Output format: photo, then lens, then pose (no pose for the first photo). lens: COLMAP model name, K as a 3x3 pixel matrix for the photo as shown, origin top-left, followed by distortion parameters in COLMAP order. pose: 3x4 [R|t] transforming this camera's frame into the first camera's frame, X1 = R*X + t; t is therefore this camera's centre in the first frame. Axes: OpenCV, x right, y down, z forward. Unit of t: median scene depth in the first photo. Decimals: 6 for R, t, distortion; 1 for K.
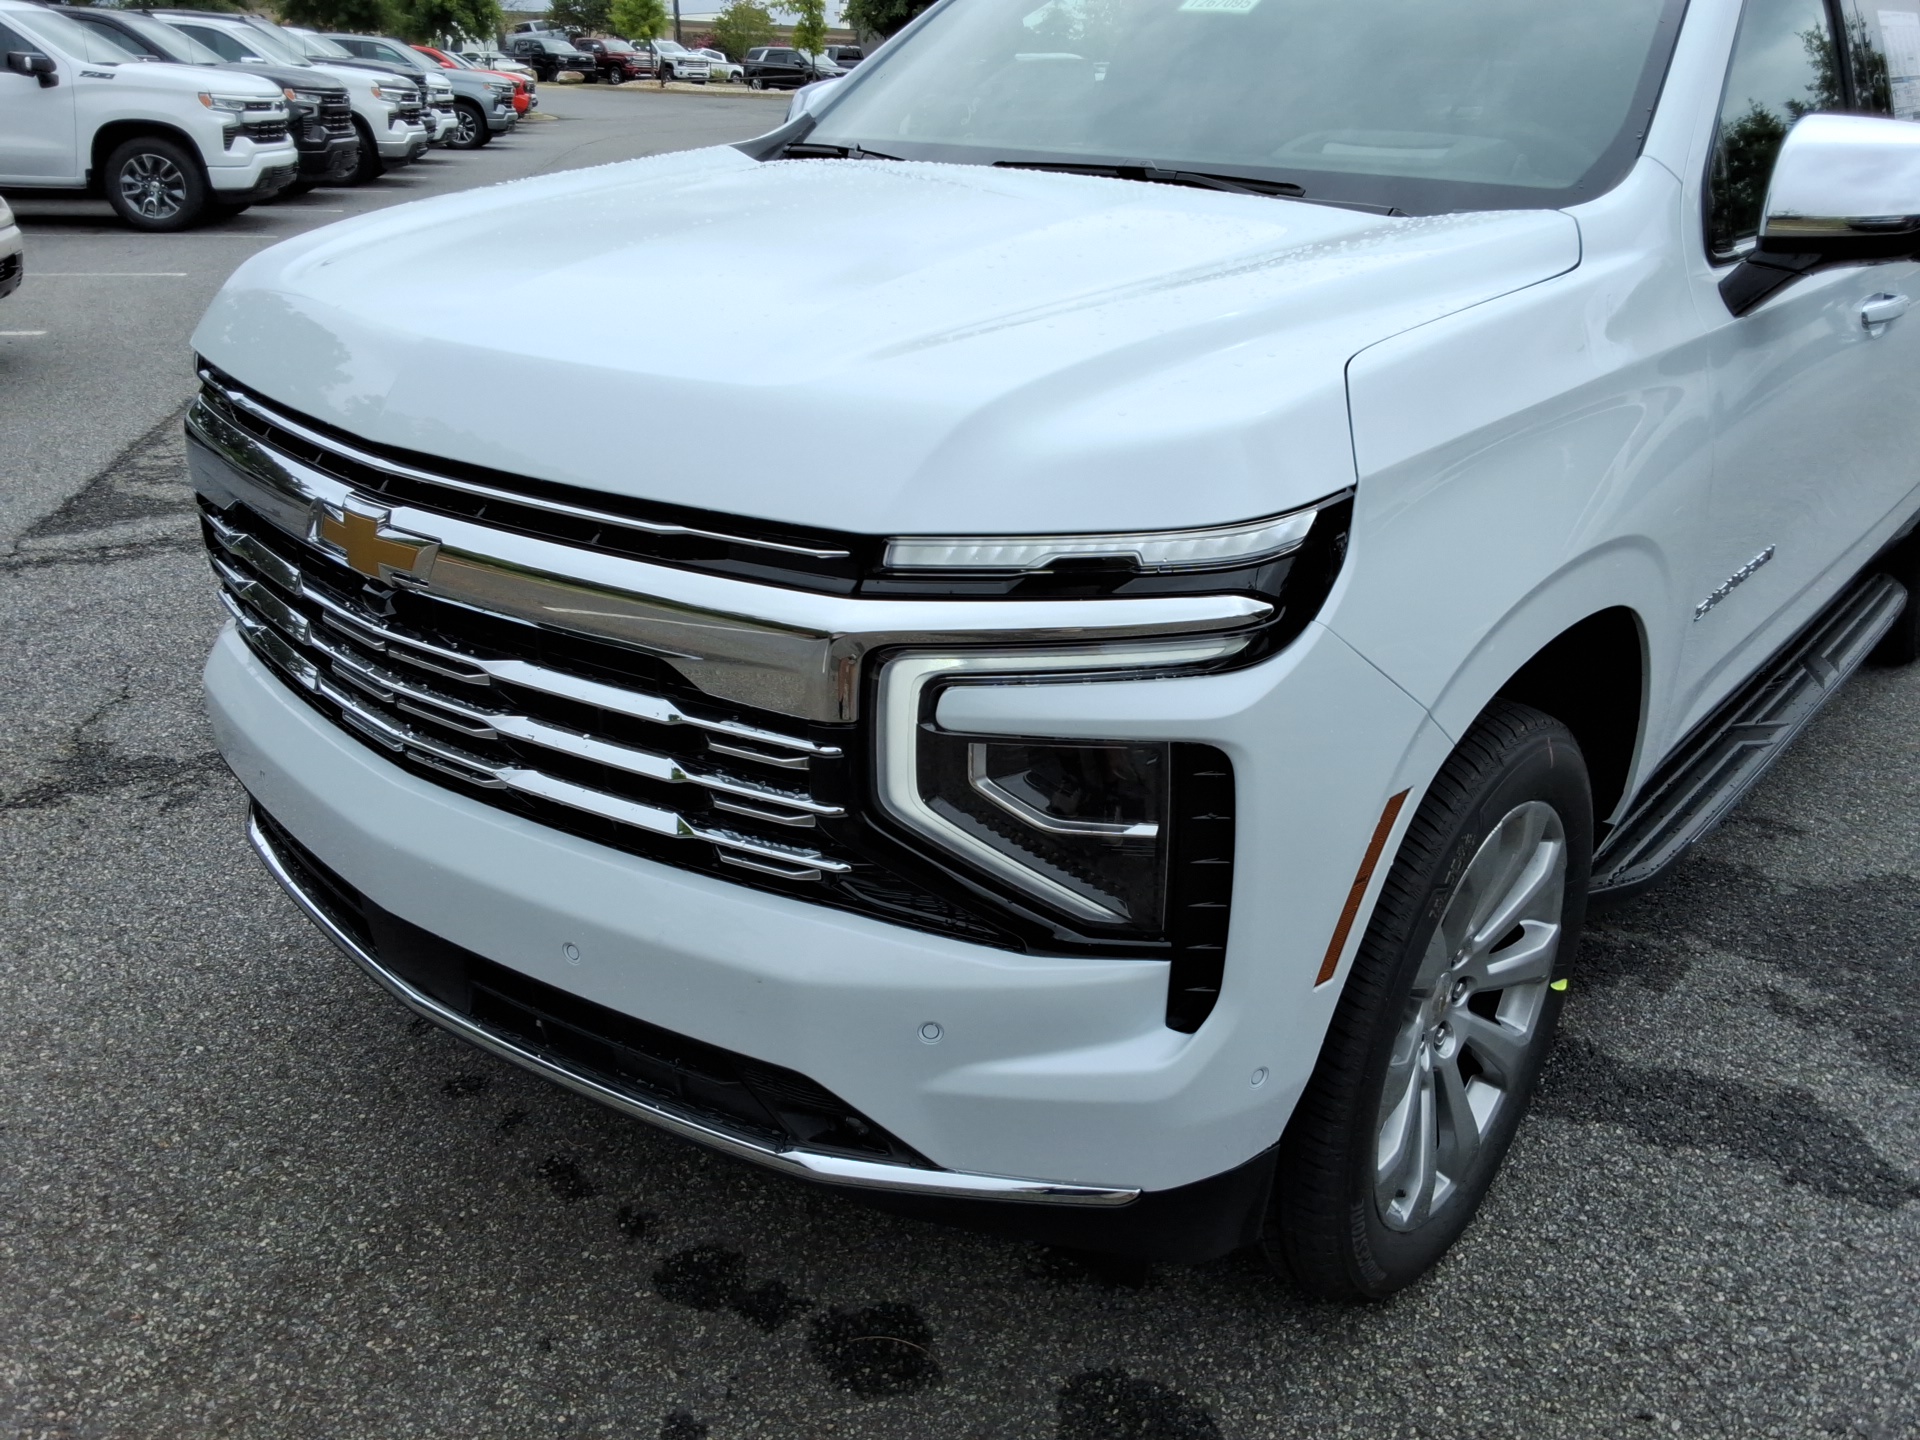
lens RADIAL K [[1541.1, 0, 966.6], [0, 1541.1, 701.9], [0, 0, 1]] dist [0.089284, -0.141337]
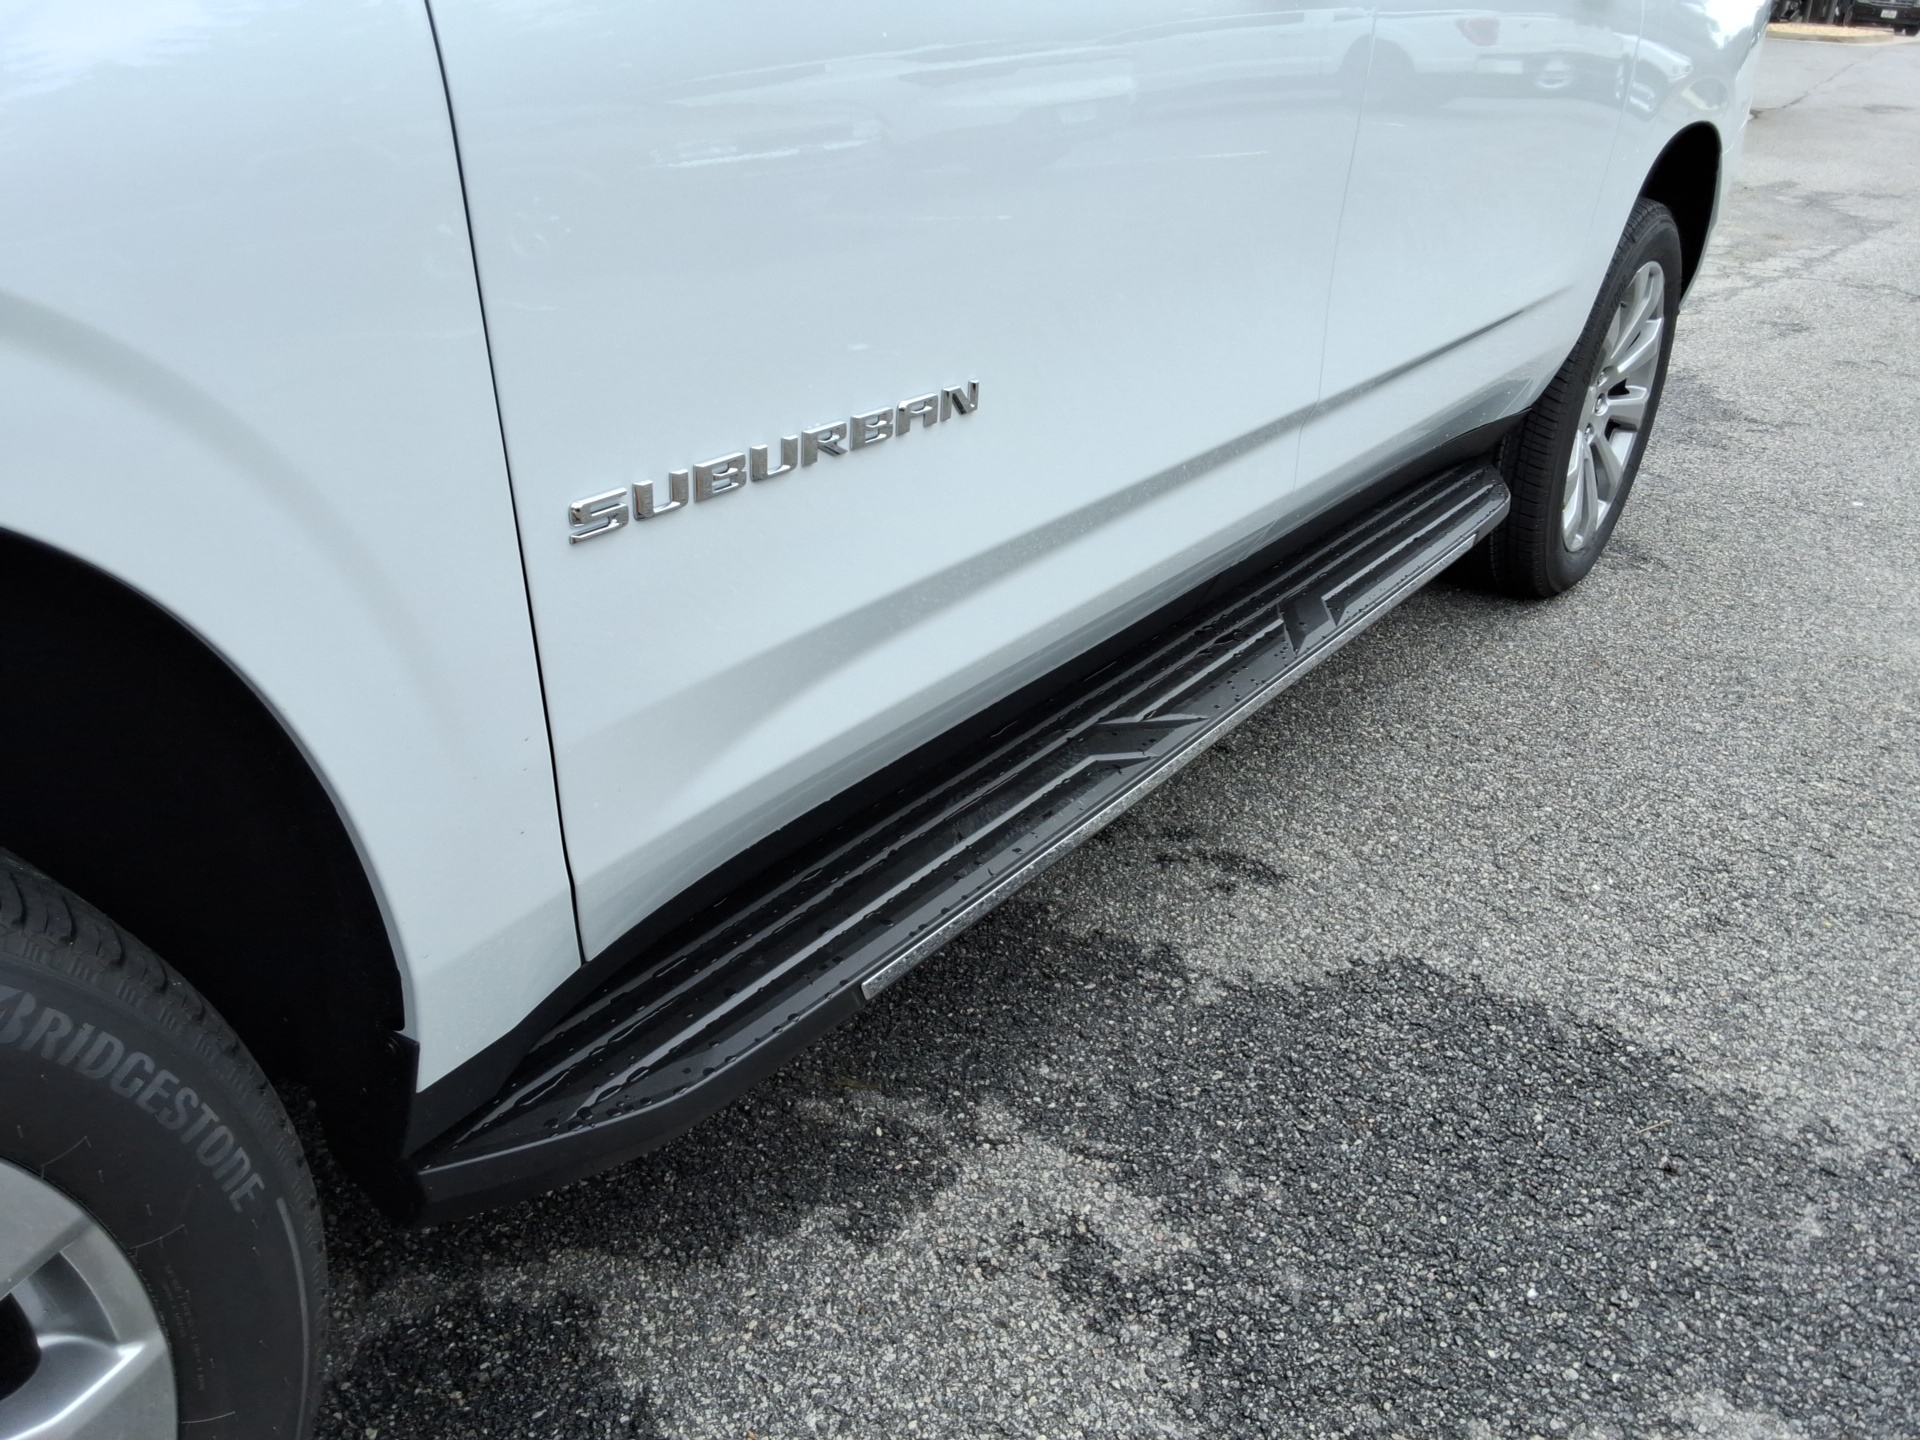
lens RADIAL K [[1541.1, 0, 955.0], [0, 1541.1, 712.6], [0, 0, 1]] dist [0.089284, -0.141337]
pose [[0.996098, -0.002732, 0.088209, 0.376052], [-0.002833, 0.998016, 0.062894, -0.023634], [-0.088206, -0.062898, 0.994114, 0.427691]]
